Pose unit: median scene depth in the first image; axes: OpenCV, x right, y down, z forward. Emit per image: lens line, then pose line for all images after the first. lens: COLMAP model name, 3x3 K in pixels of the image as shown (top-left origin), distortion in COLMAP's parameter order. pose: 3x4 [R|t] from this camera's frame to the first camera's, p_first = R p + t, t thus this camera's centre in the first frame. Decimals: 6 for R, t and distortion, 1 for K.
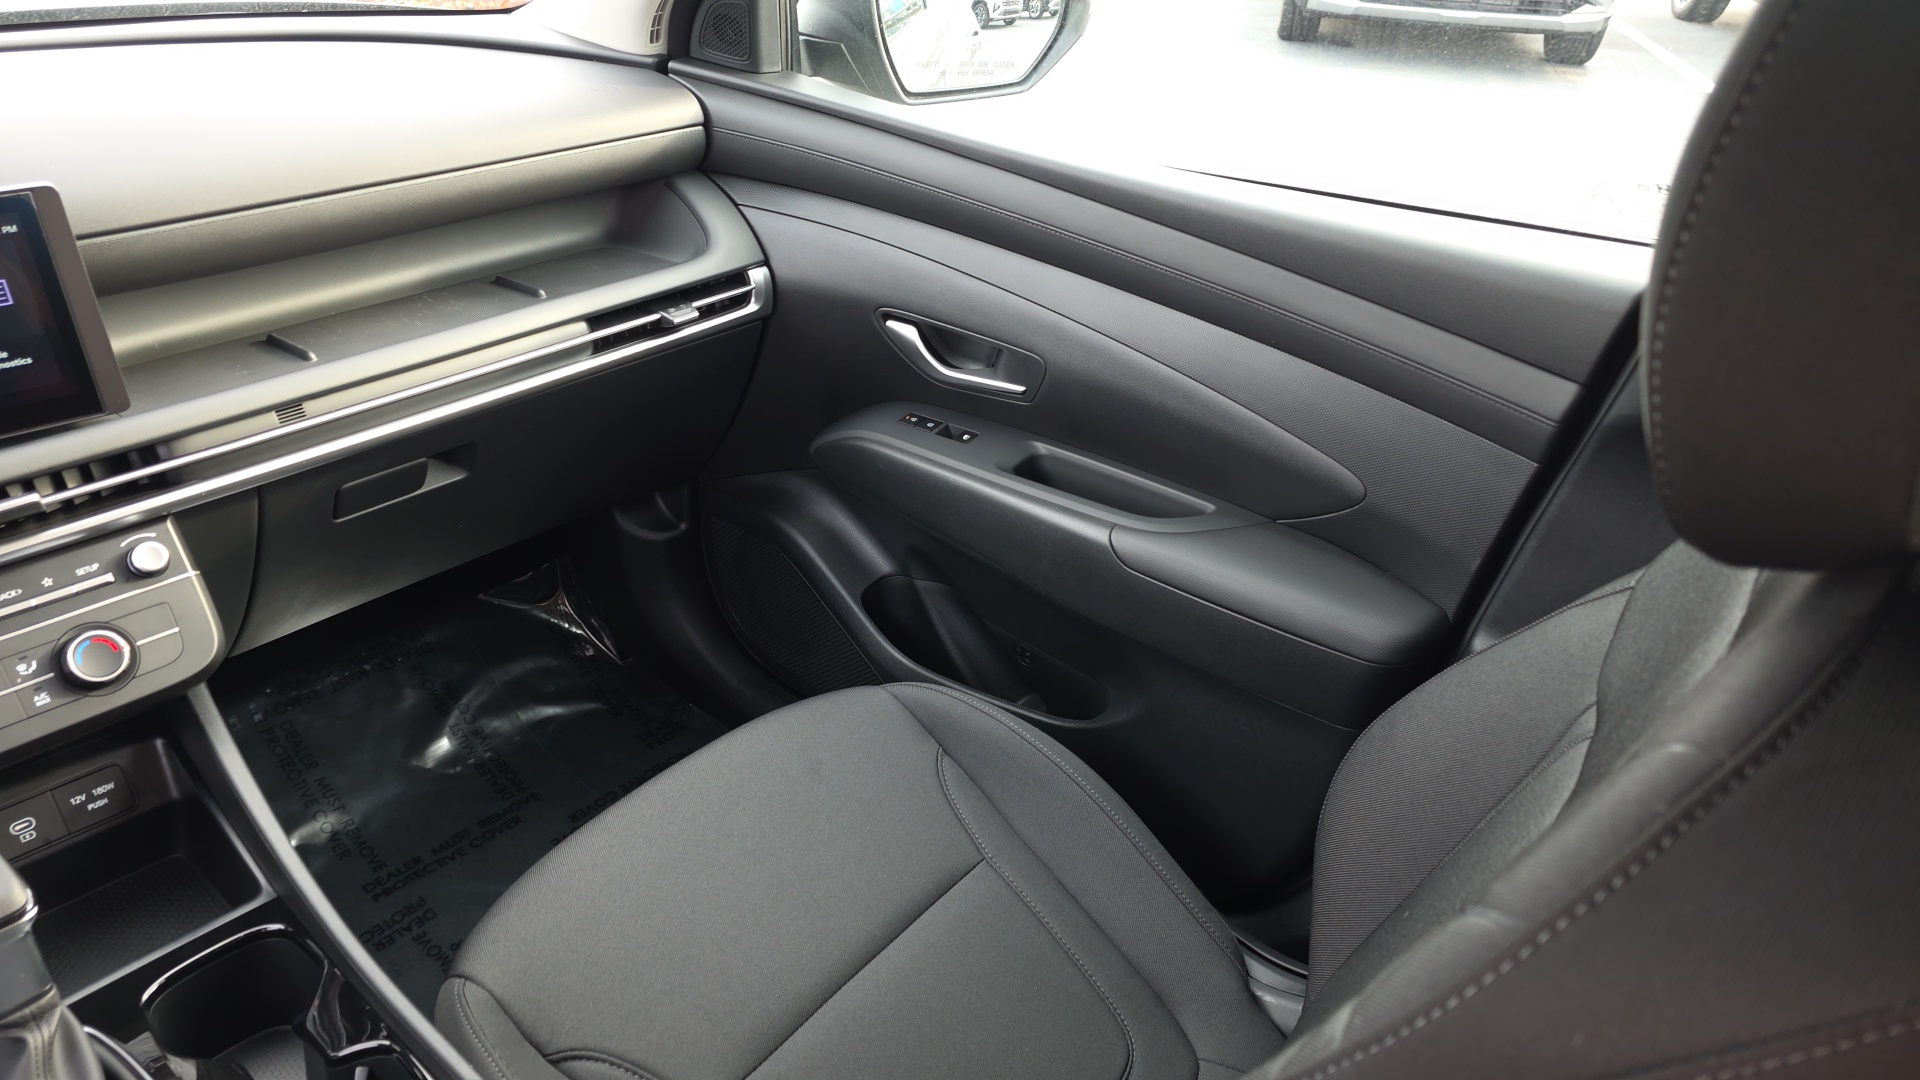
lens RADIAL K [[1305.7, 0, 947.8], [0, 1305.7, 546.1], [0, 0, 1]] dist [0.050934, -0.040107]
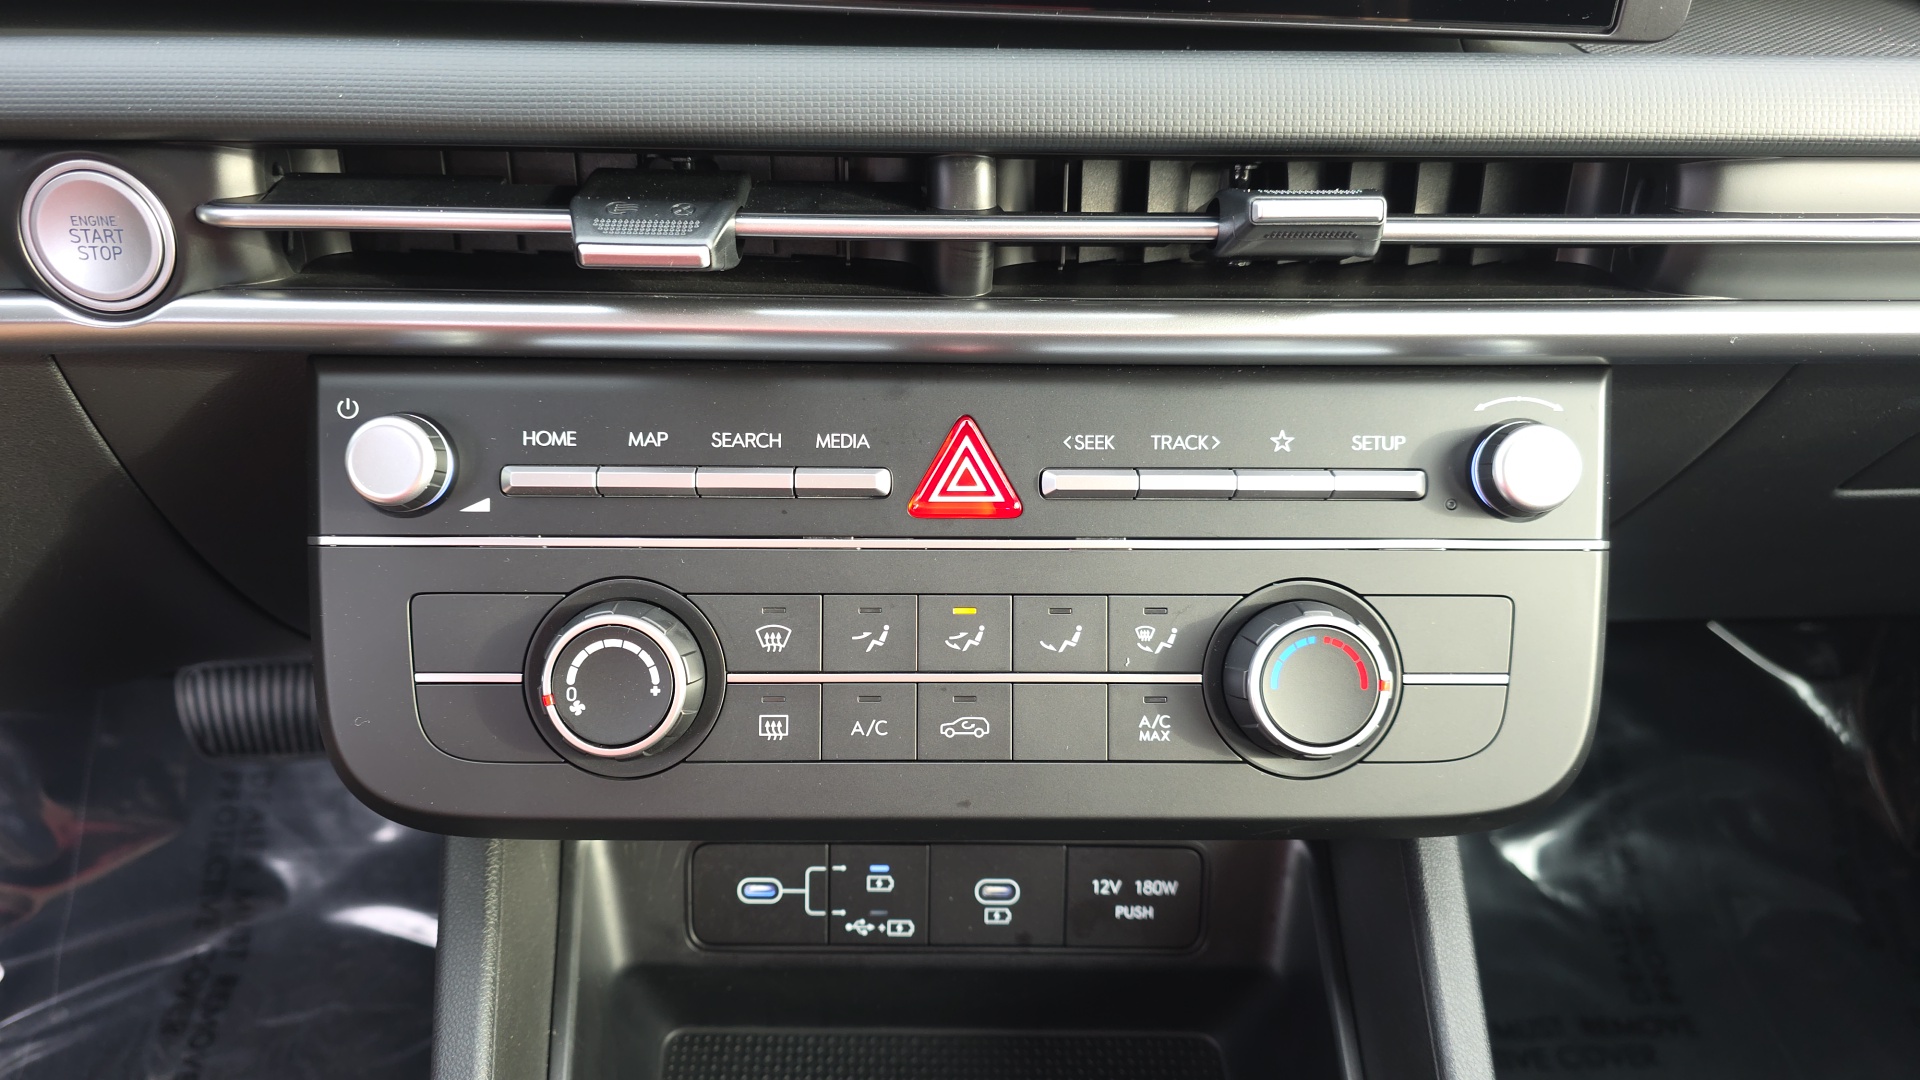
lens RADIAL K [[1305.7, 0, 946.0], [0, 1305.7, 582.4], [0, 0, 1]] dist [0.050934, -0.040107]
pose [[0.705220, 0.422923, -0.569035, -0.493134], [-0.354218, 0.905427, 0.233948, 0.009389], [0.614162, 0.036578, 0.788332, 0.618773]]
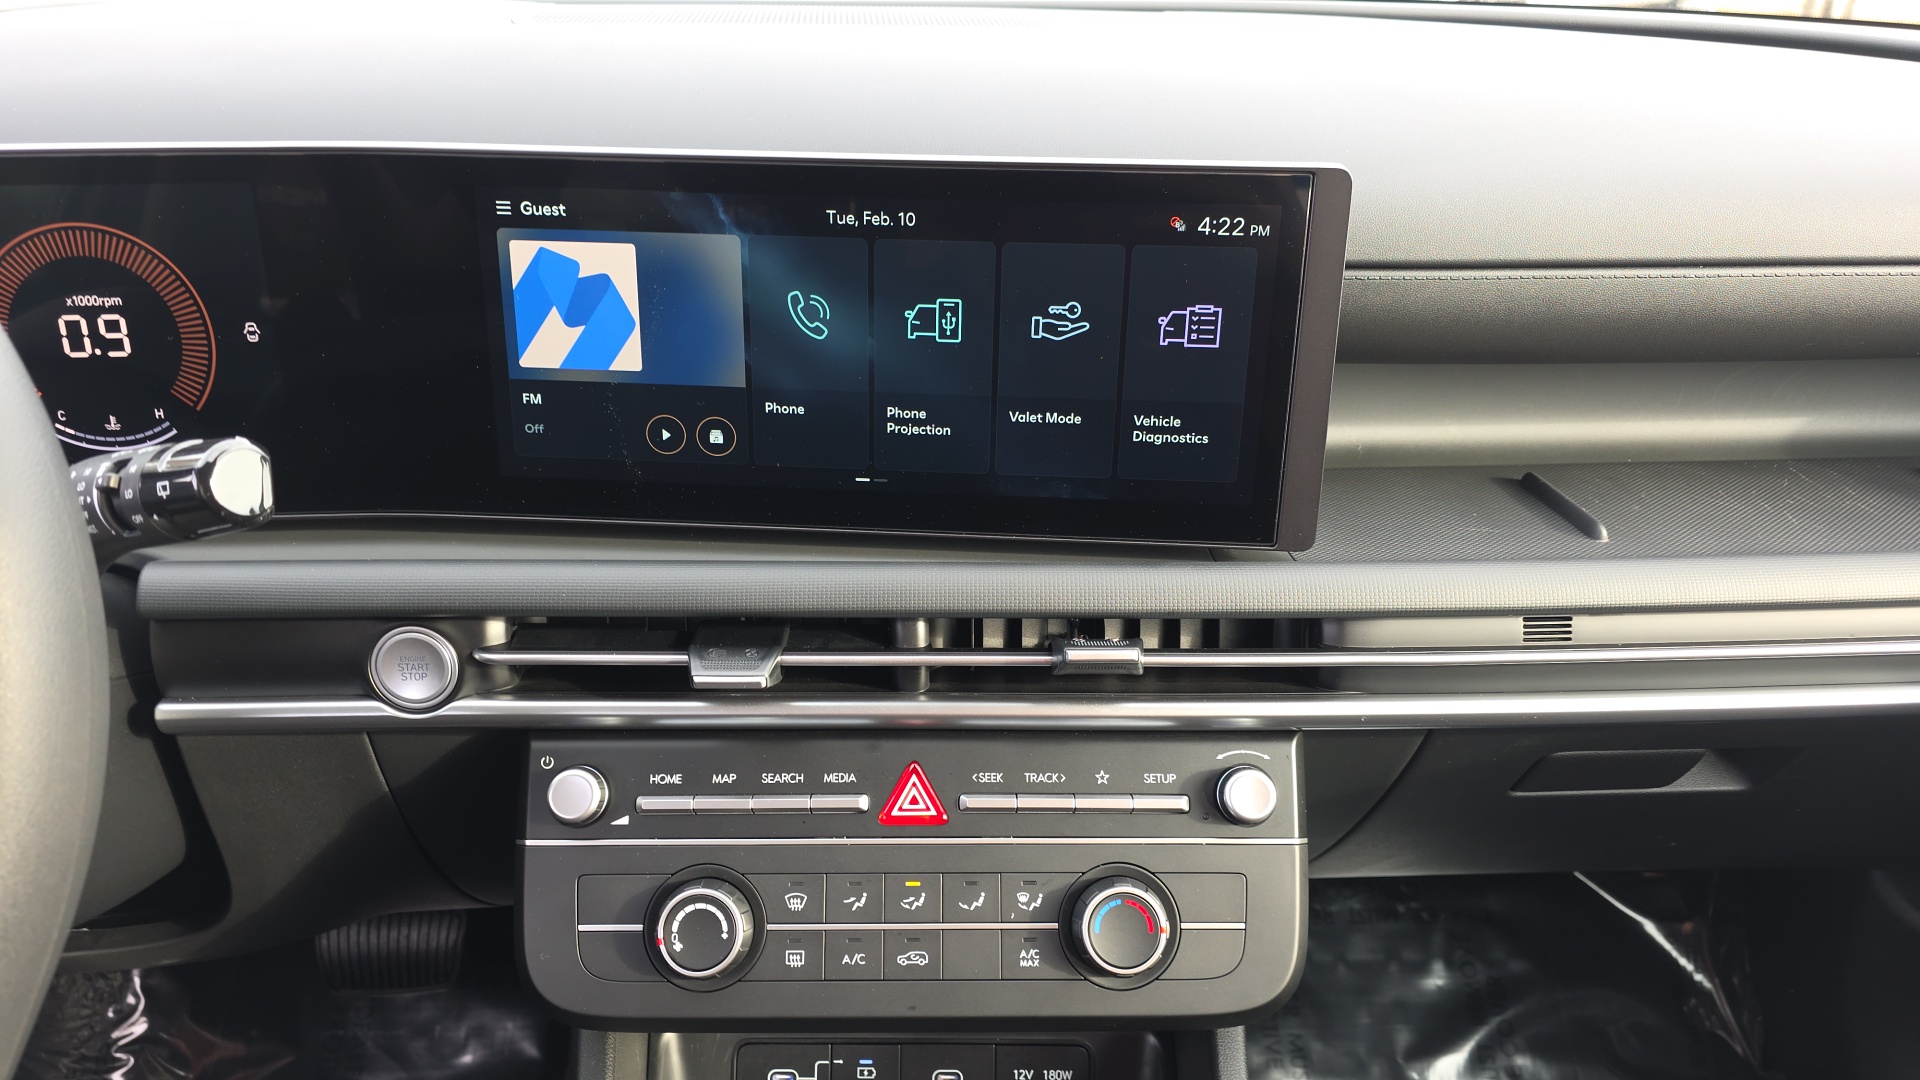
lens RADIAL K [[1305.7, 0, 955.6], [0, 1305.7, 550.0], [0, 0, 1]] dist [0.050934, -0.040107]
pose [[0.701082, 0.299410, -0.647176, -0.342041], [-0.347540, 0.935960, 0.056525, -0.080770], [0.622655, 0.185290, 0.760242, 0.442945]]
